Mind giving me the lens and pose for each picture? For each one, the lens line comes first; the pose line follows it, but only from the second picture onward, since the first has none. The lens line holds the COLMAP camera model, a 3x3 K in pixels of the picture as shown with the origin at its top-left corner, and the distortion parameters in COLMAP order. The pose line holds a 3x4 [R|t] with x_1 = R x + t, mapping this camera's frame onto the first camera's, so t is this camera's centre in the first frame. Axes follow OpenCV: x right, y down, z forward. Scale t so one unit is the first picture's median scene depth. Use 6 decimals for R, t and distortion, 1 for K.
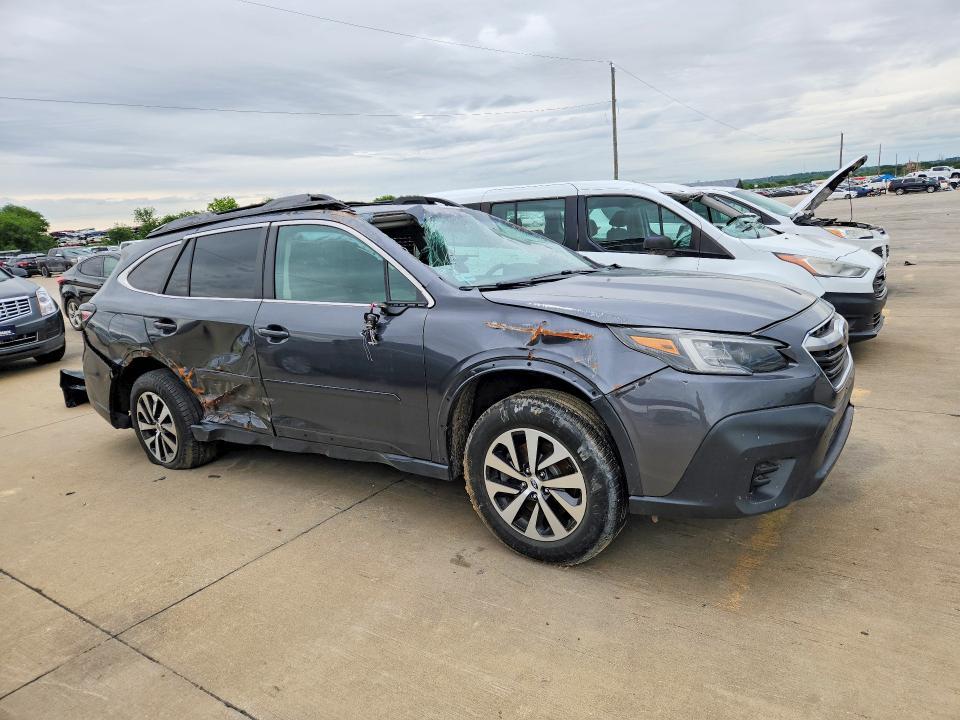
lens RADIAL K [[744.9, 0, 480.0], [0, 744.9, 360.0], [0, 0, 1]] dist [0.065327, -0.075336]
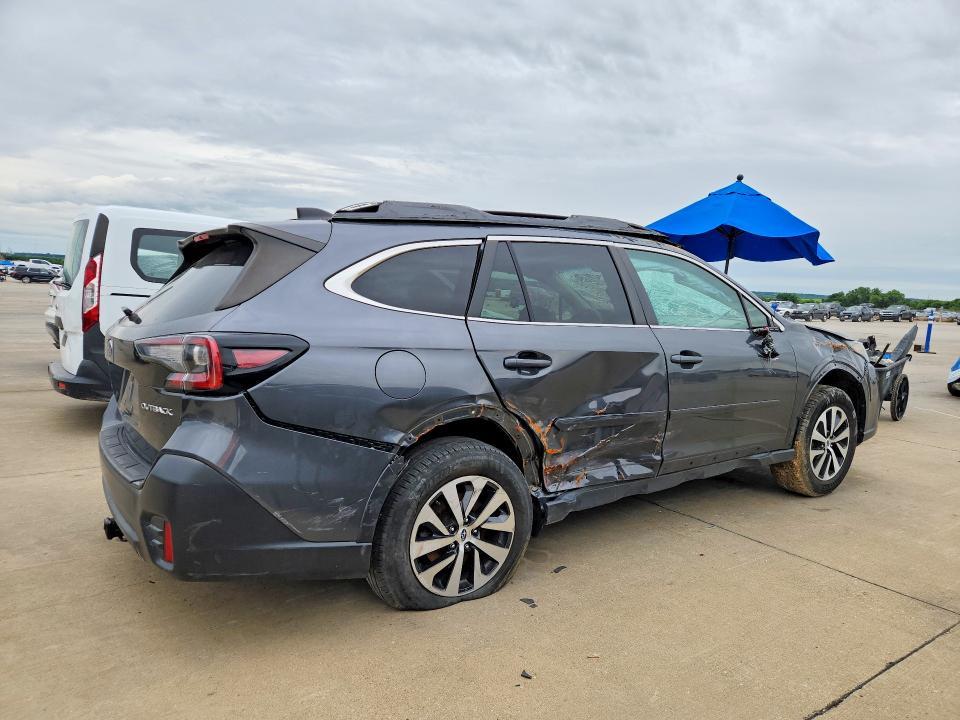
lens RADIAL K [[735.2, 0, 480.0], [0, 735.2, 360.0], [0, 0, 1]] dist [0.048448, -0.062710]
pose [[0.225603, 0.005251, 0.974205, -1.059106], [0.127652, 0.991205, -0.034903, -0.030108], [-0.965820, 0.132233, 0.222948, 0.879517]]
